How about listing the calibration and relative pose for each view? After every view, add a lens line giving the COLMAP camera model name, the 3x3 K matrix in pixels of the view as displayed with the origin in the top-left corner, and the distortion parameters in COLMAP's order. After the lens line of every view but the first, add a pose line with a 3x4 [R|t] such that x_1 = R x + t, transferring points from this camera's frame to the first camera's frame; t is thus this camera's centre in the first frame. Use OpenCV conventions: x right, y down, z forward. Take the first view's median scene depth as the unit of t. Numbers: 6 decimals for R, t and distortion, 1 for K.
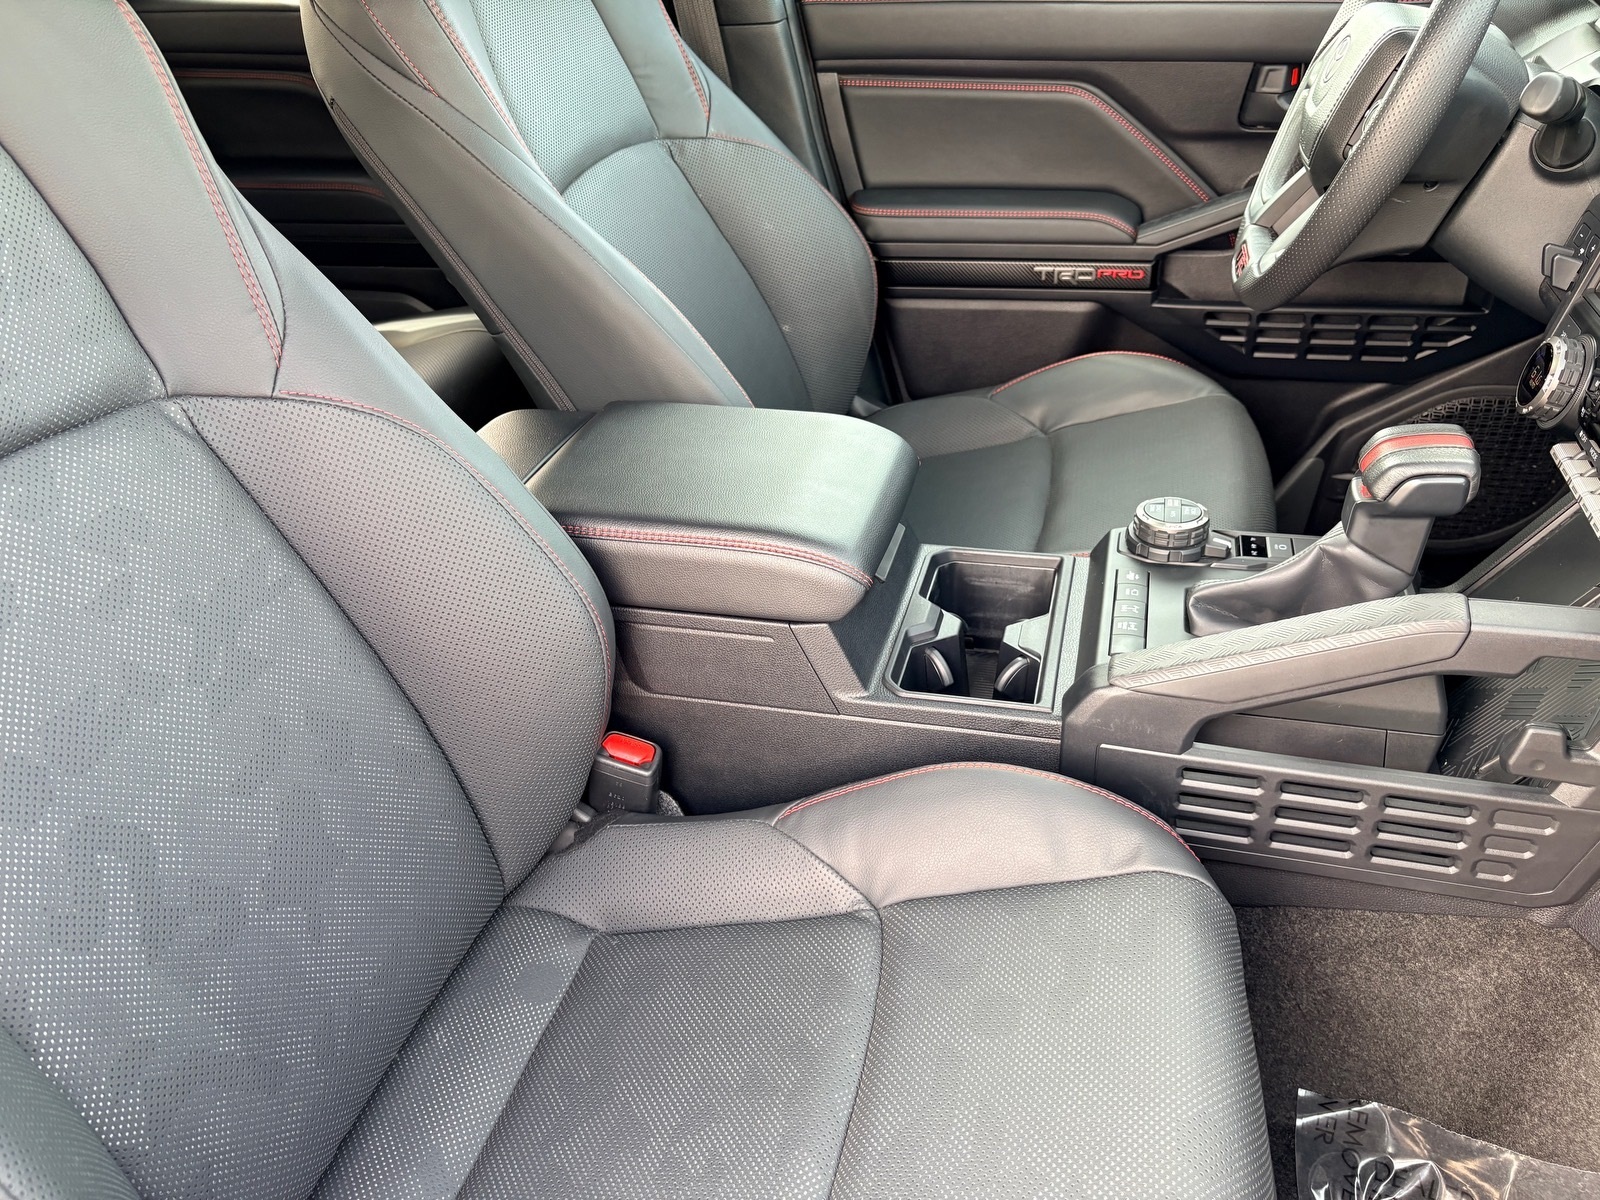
lens RADIAL K [[1223.7, 0, 800.0], [0, 1223.7, 600.0], [0, 0, 1]] dist [0.000422, 0.001022]
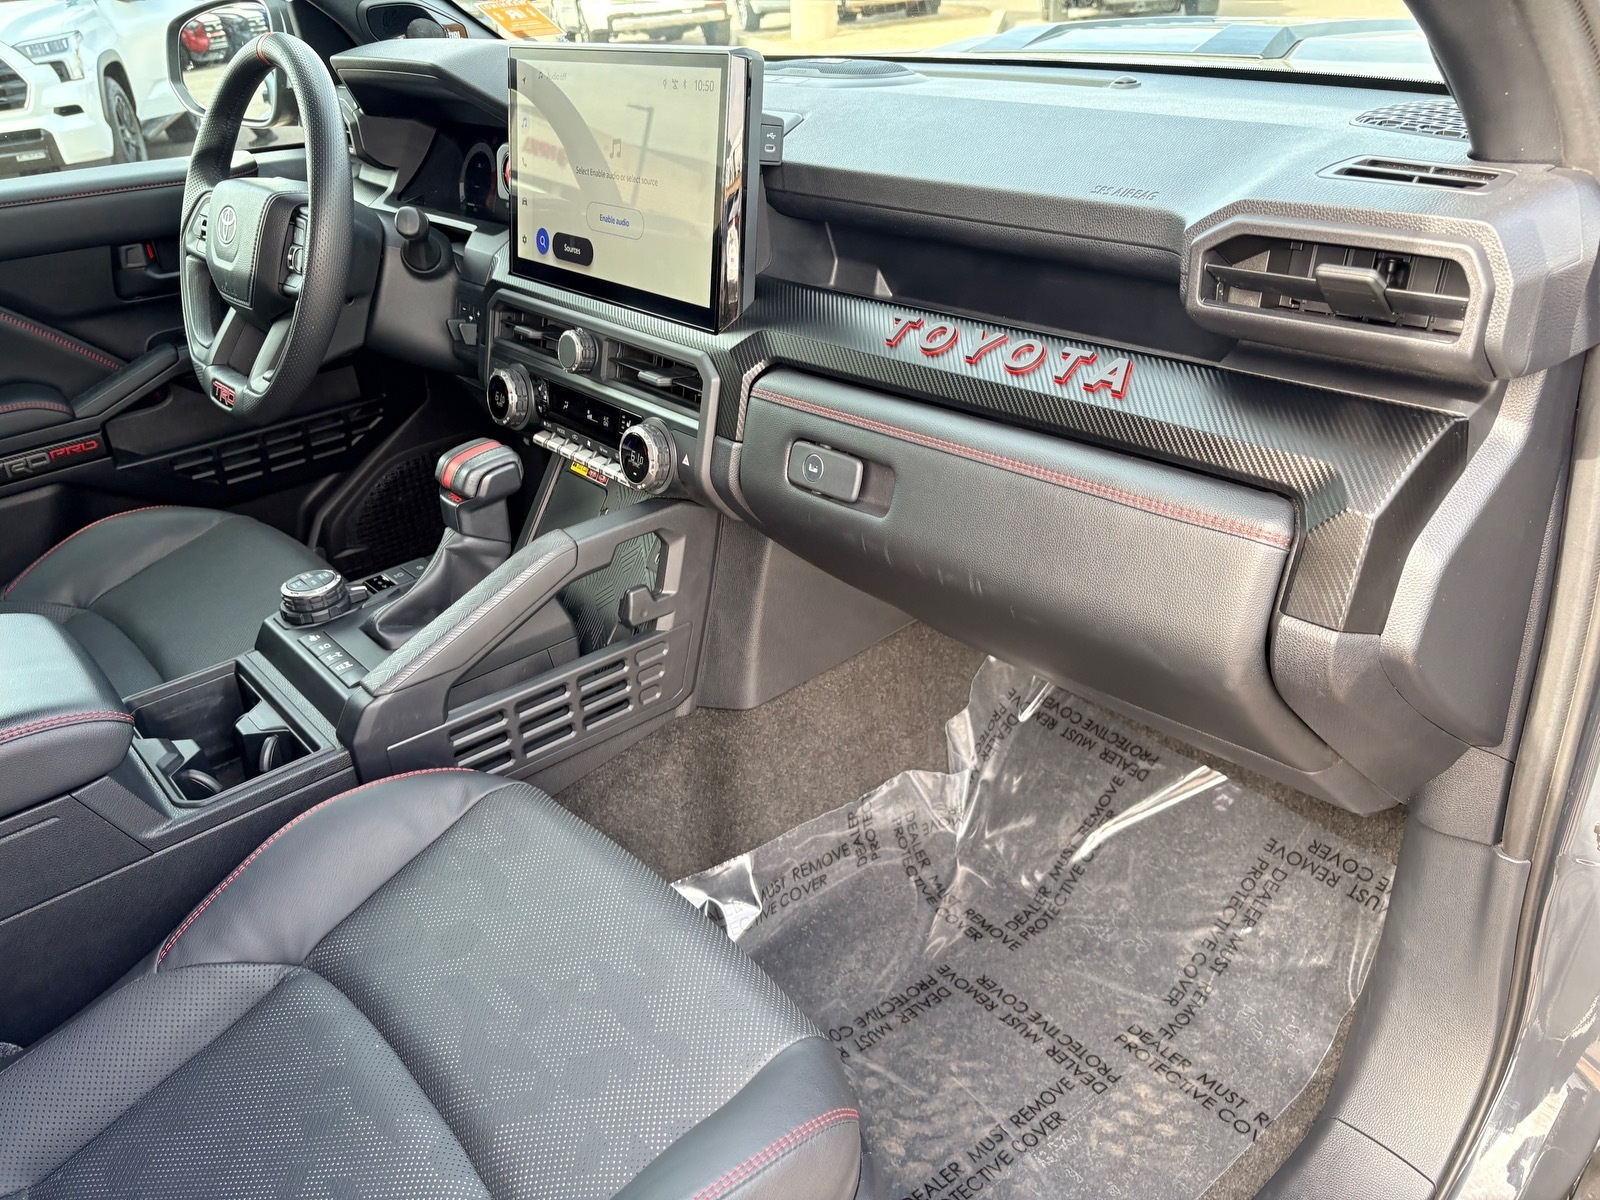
lens RADIAL K [[1223.7, 0, 800.0], [0, 1223.7, 600.0], [0, 0, 1]] dist [0.000422, 0.001022]
pose [[0.563016, -0.363722, 0.742105, -0.356774], [0.456104, 0.885565, 0.088000, 0.062917], [-0.689189, 0.288932, 0.664482, -0.138878]]
